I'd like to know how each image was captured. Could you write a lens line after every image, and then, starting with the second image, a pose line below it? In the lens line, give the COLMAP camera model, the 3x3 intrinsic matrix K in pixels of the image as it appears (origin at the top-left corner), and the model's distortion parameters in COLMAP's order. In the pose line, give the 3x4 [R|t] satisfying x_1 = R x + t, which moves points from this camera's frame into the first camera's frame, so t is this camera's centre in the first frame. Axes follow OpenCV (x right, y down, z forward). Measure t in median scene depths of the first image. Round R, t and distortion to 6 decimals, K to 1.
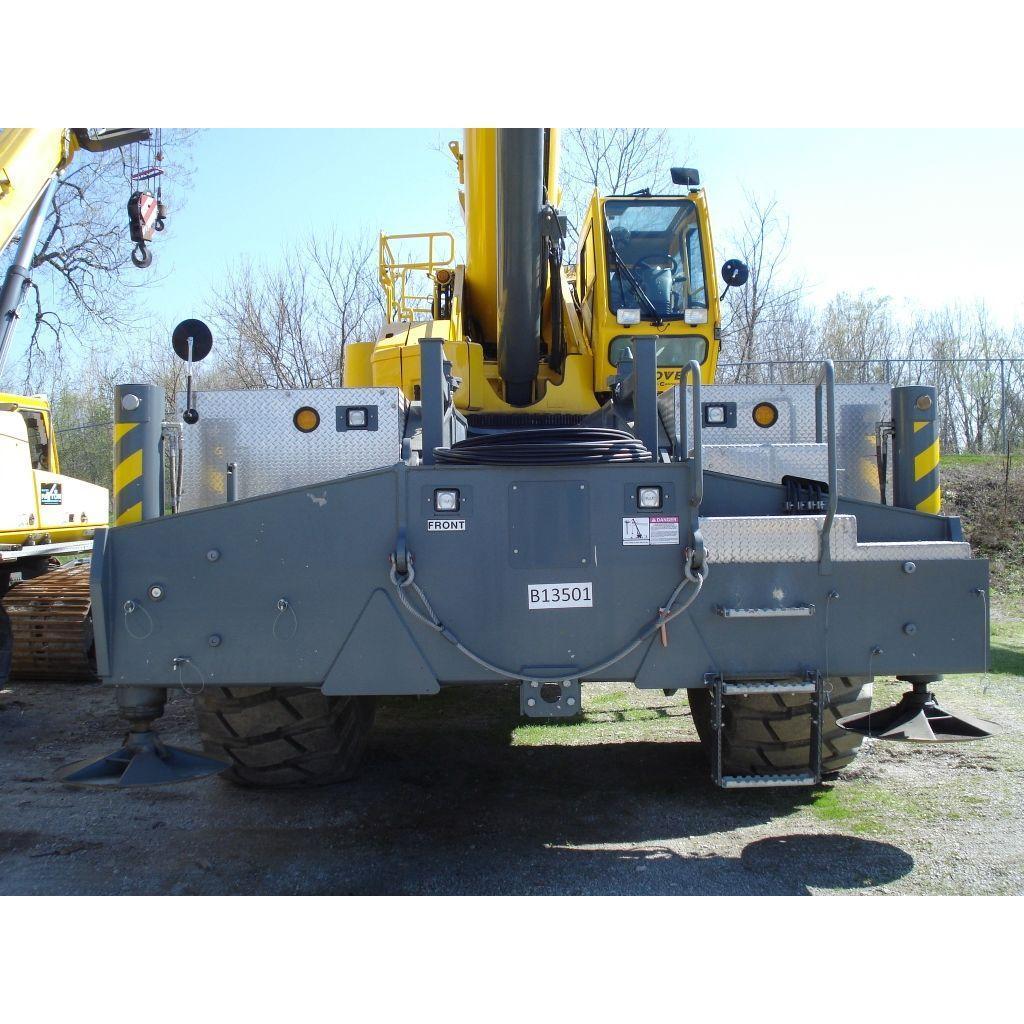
lens RADIAL K [[1139.5, 0, 512.0], [0, 1139.5, 512.0], [0, 0, 1]] dist [-0.037450, -0.288289]
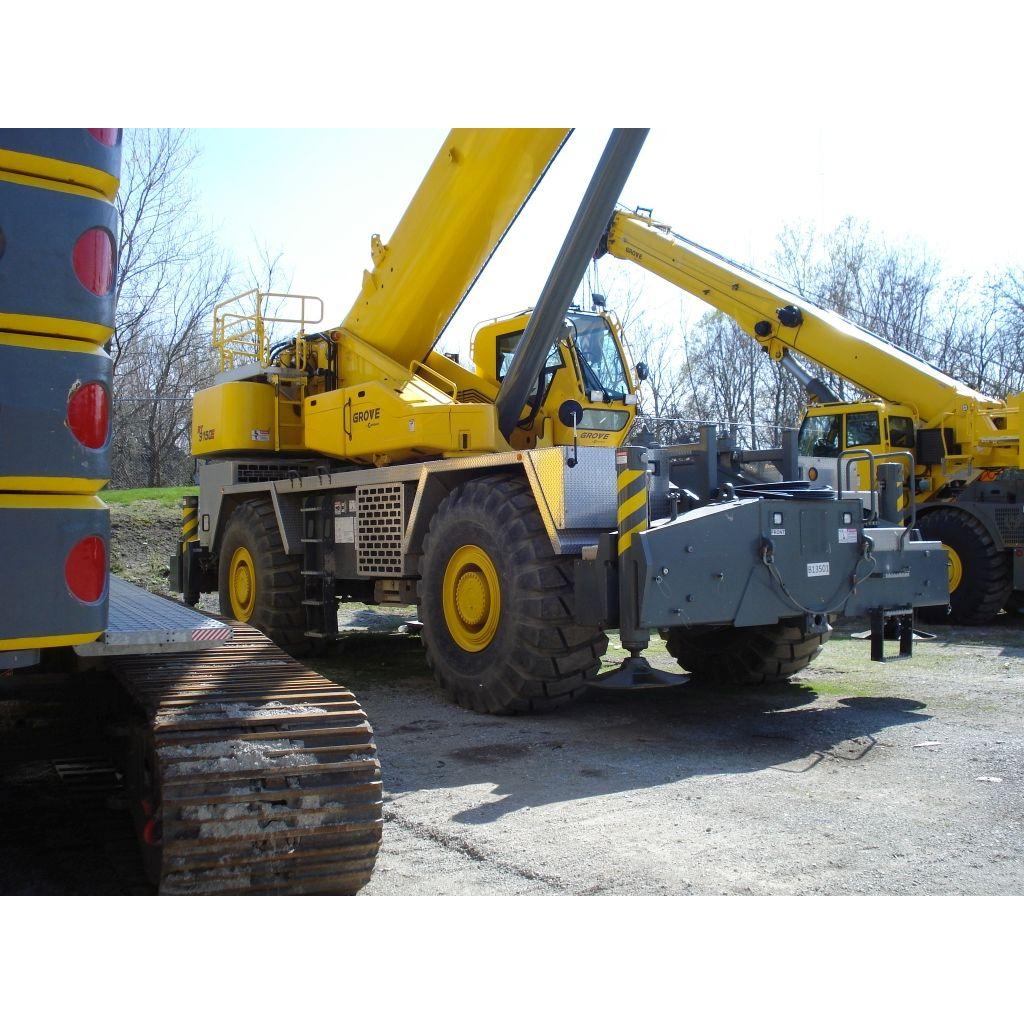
lens RADIAL K [[1139.5, 0, 512.0], [0, 1139.5, 512.0], [0, 0, 1]] dist [-0.037450, -0.288289]
pose [[0.819876, 0.015061, 0.572343, -0.833660], [-0.002989, 0.999753, -0.022026, 0.011822], [-0.572534, 0.016348, 0.819718, -0.150373]]
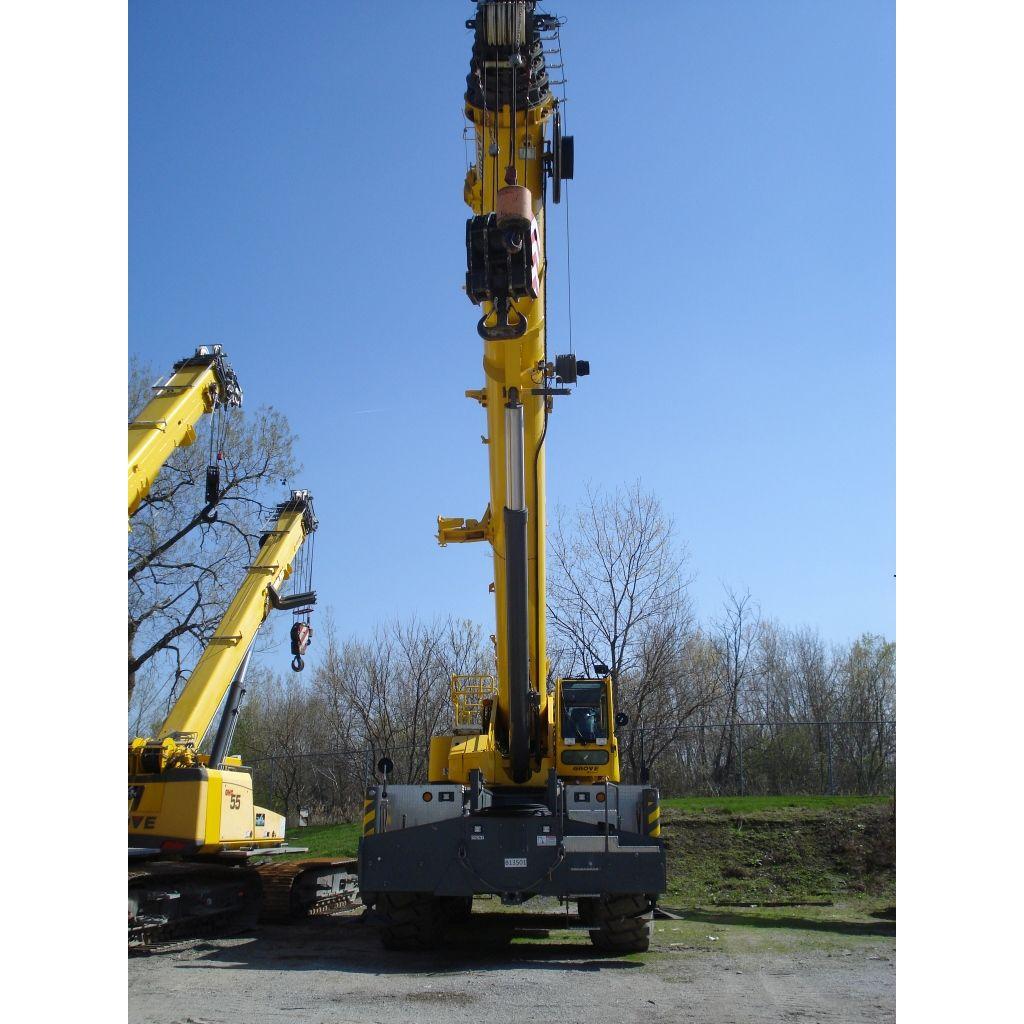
lens RADIAL K [[1139.5, 0, 512.0], [0, 1139.5, 512.0], [0, 0, 1]] dist [-0.037450, -0.288289]
pose [[0.998666, 0.000493, -0.051641, 0.104426], [-0.014844, 0.960497, -0.277894, 0.009259], [0.049464, 0.278290, 0.959223, -1.169464]]
